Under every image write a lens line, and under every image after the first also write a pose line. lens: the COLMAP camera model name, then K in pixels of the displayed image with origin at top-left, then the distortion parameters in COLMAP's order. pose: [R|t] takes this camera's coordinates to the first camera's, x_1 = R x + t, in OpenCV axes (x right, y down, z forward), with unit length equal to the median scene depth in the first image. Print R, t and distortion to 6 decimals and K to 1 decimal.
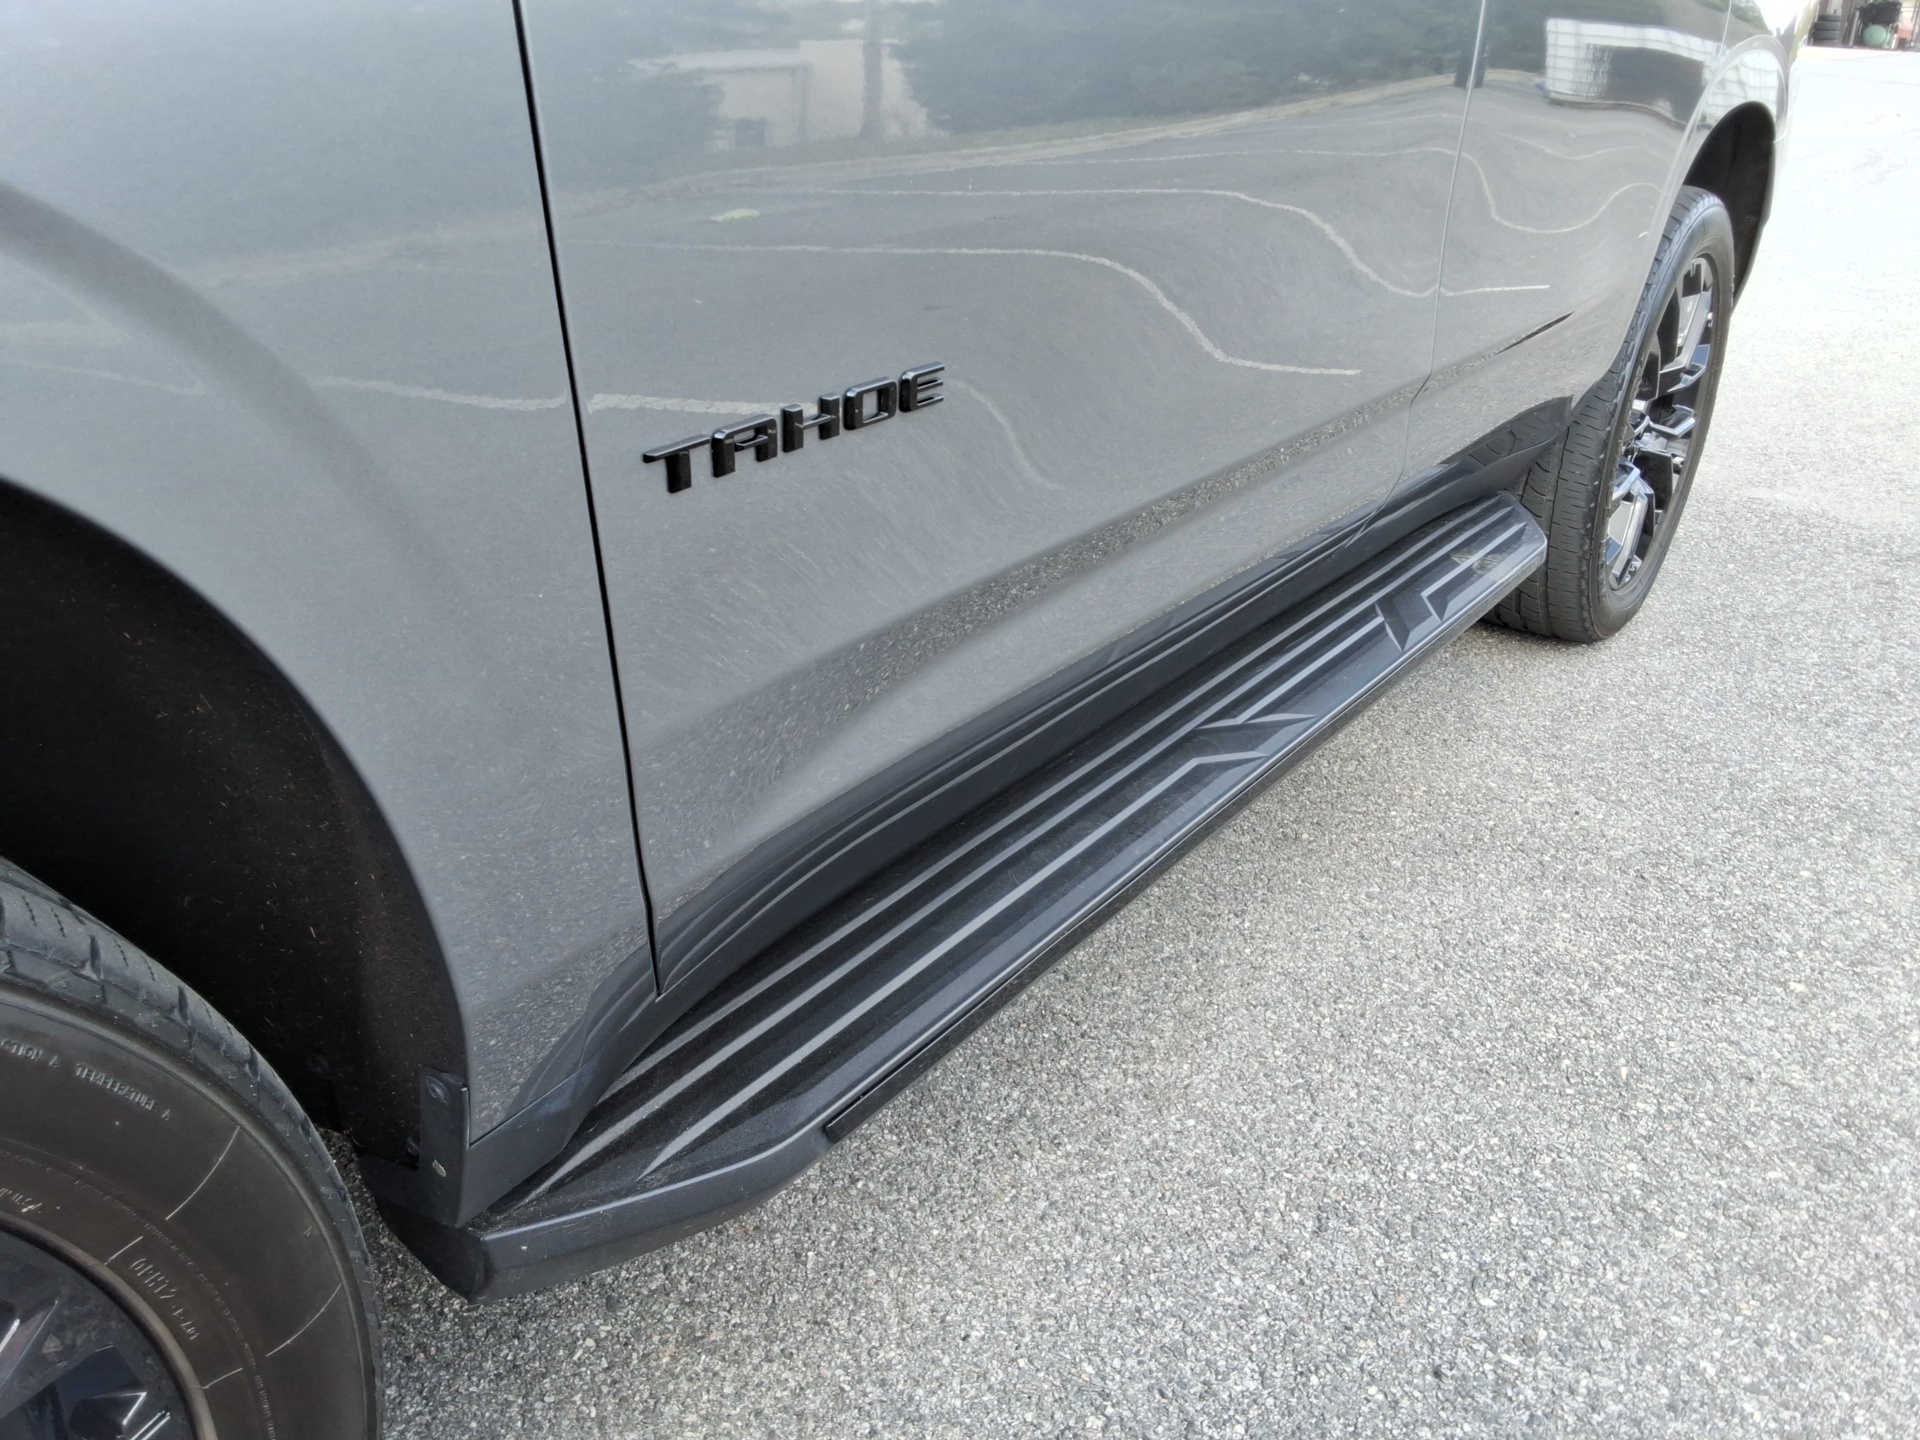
lens RADIAL K [[1555.6, 0, 977.5], [0, 1555.6, 693.9], [0, 0, 1]] dist [0.120157, -0.197977]
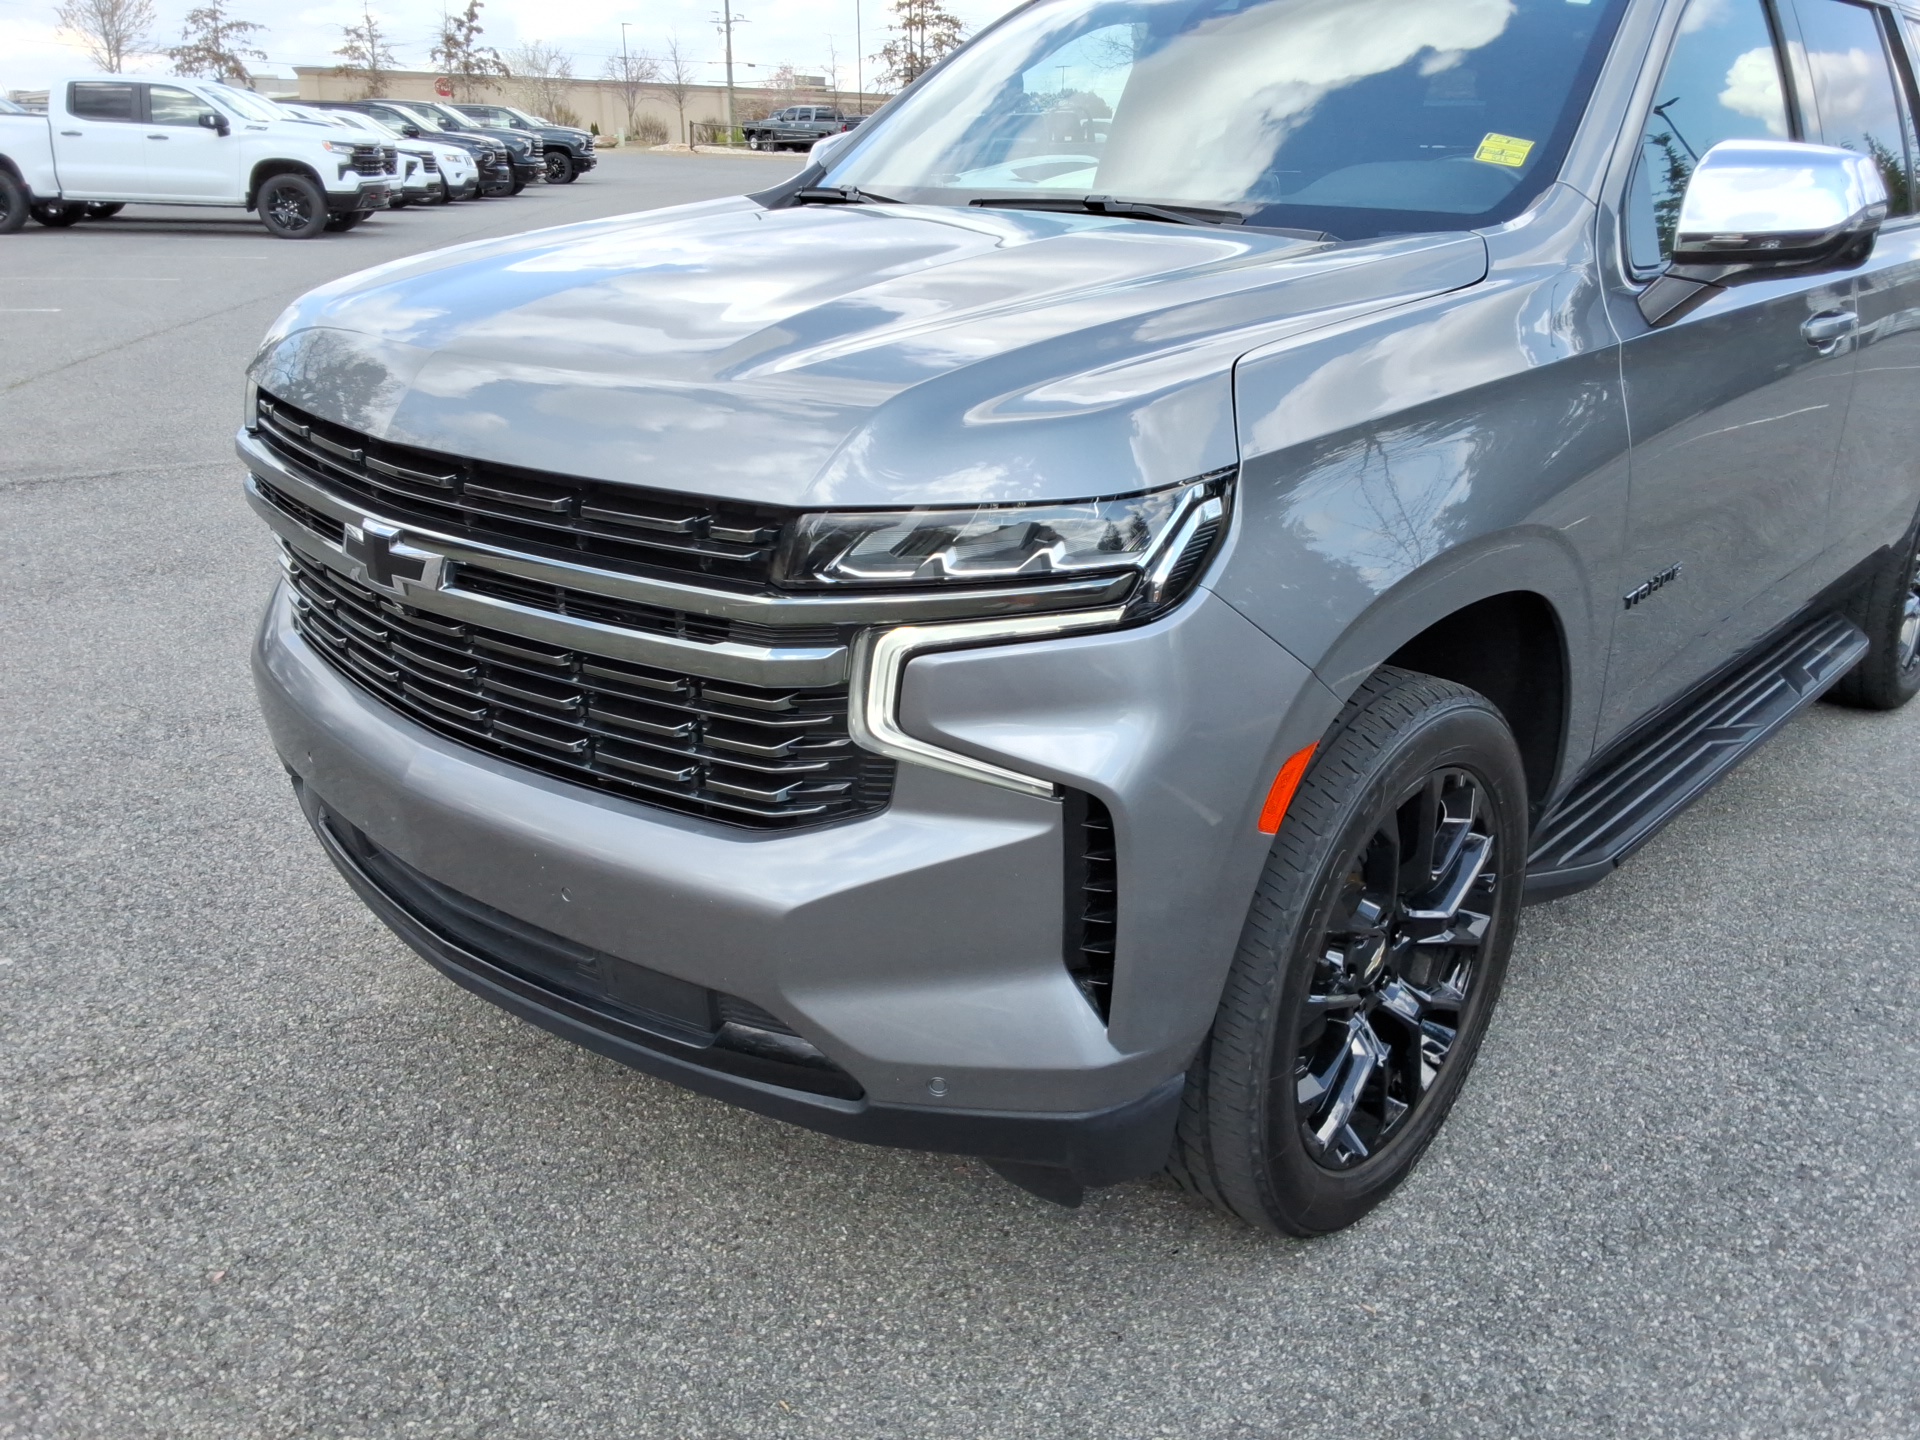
lens RADIAL K [[1555.6, 0, 977.5], [0, 1555.6, 693.9], [0, 0, 1]] dist [0.120157, -0.197977]
pose [[0.993074, 0.007267, -0.117265, -0.459632], [-0.016157, 0.997050, -0.075034, 0.121852], [0.116374, 0.076409, 0.990262, -0.930860]]
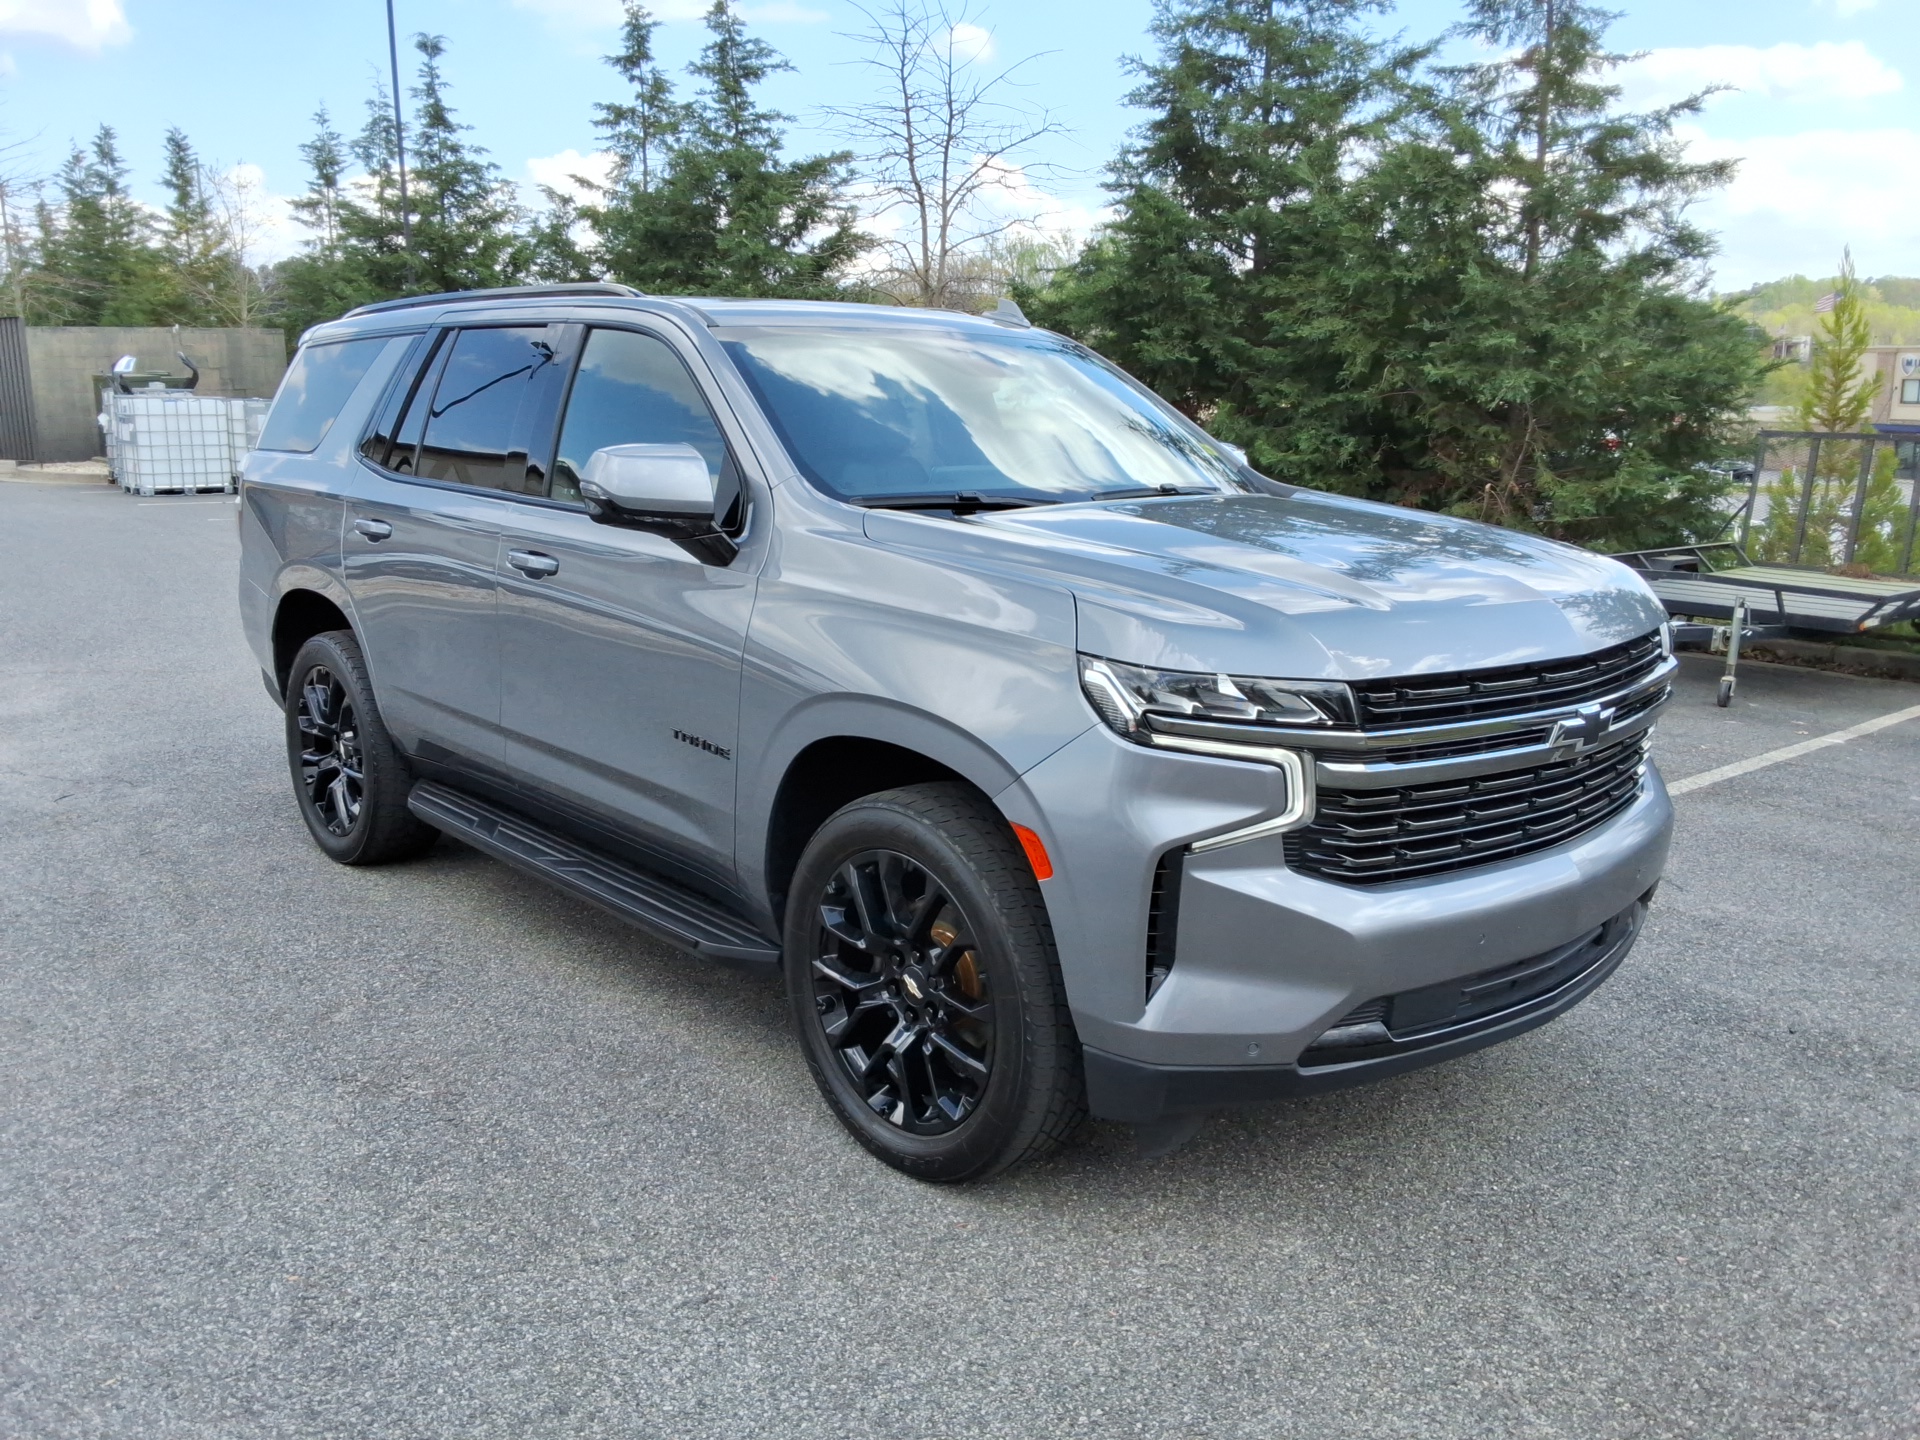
lens RADIAL K [[1555.6, 0, 977.5], [0, 1555.6, 693.9], [0, 0, 1]] dist [0.120157, -0.197977]
pose [[0.187981, -0.221512, 0.956868, -2.626892], [0.388629, 0.911501, 0.134662, -0.532743], [-0.902015, 0.346553, 0.257431, 0.180274]]
